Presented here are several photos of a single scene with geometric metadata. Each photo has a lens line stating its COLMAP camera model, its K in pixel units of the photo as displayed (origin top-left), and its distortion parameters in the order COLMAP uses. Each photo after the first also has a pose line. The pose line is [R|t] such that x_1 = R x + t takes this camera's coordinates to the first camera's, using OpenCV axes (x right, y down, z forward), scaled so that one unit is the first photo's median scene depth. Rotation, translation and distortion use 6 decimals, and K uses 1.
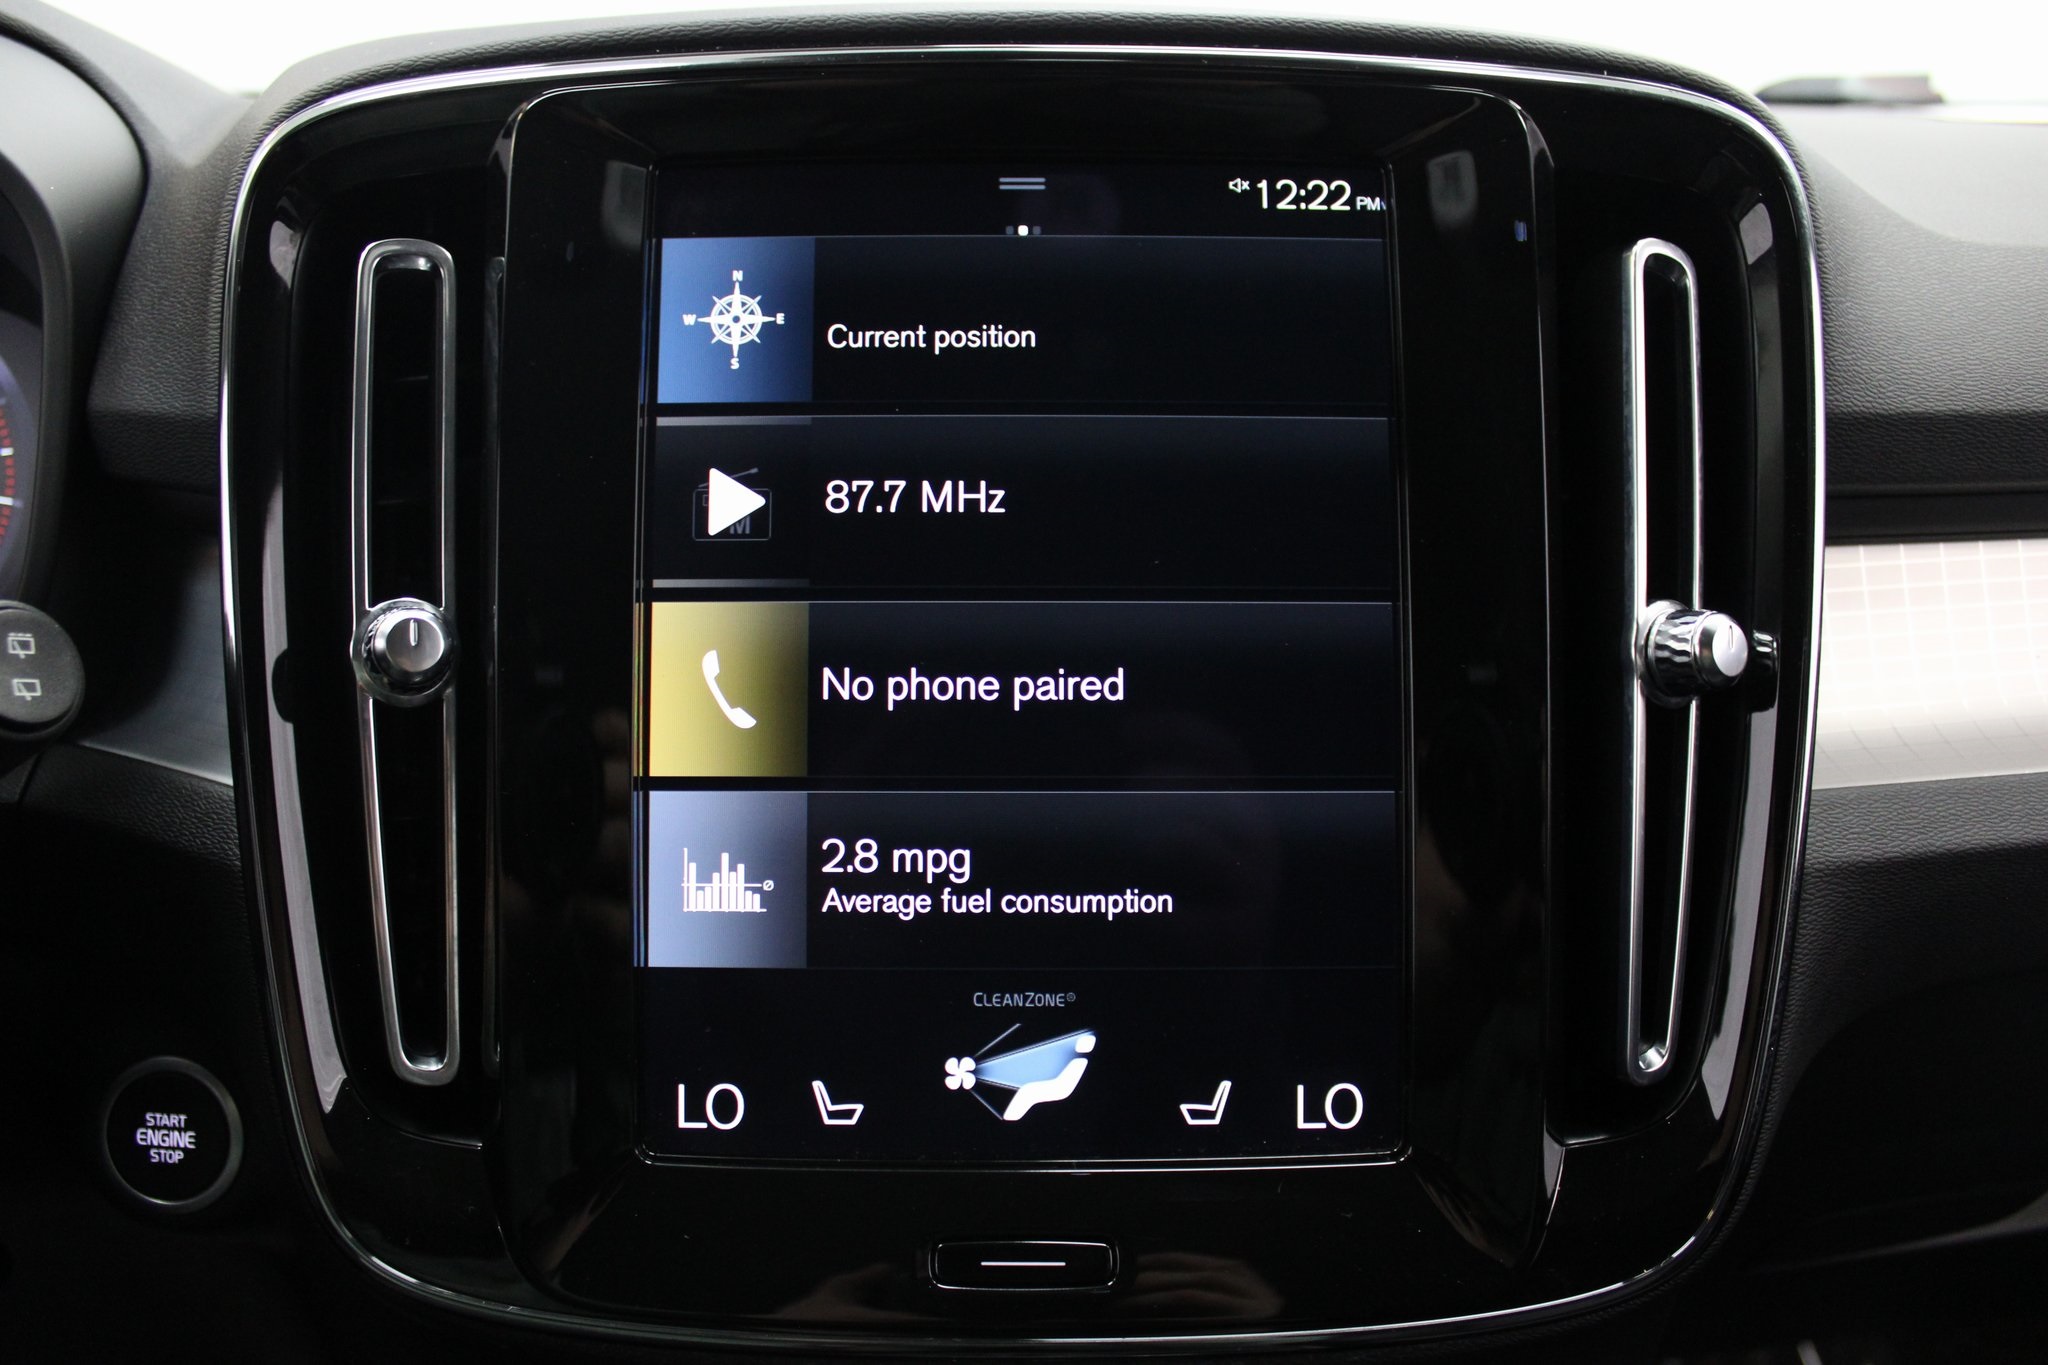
lens RADIAL K [[1692.1, 0, 1013.0], [0, 1692.1, 680.7], [0, 0, 1]] dist [-0.163227, 0.140049]
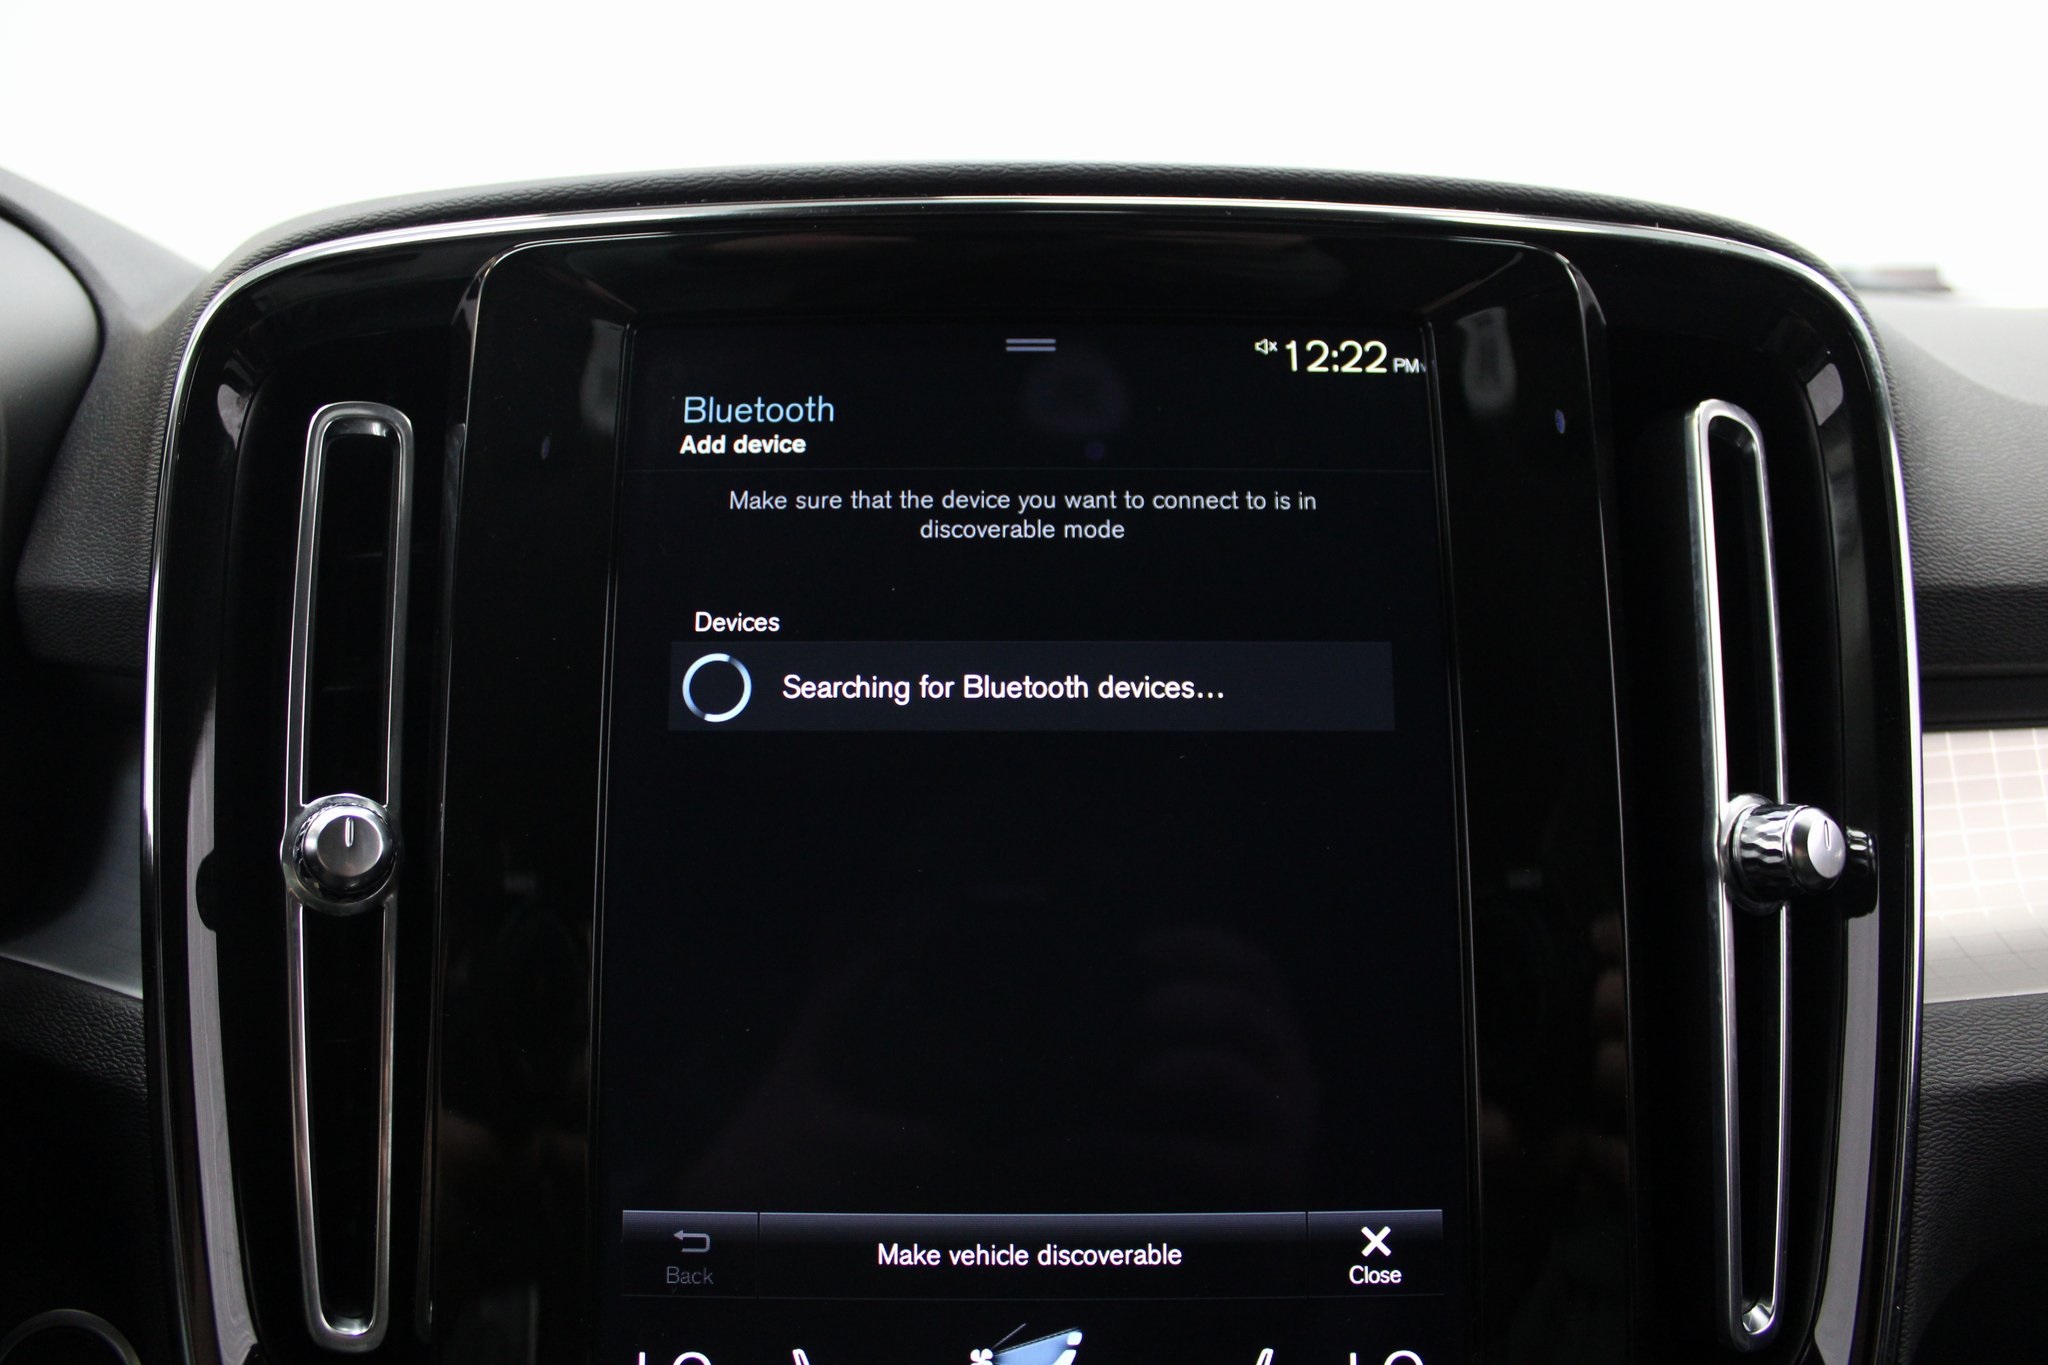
lens RADIAL K [[1692.1, 0, 1013.0], [0, 1692.1, 680.7], [0, 0, 1]] dist [-0.163227, 0.140049]
pose [[0.999998, -0.001246, -0.001423, -0.003349], [0.001066, 0.992746, -0.120228, -0.002552], [0.001562, 0.120226, 0.992745, 0.103863]]
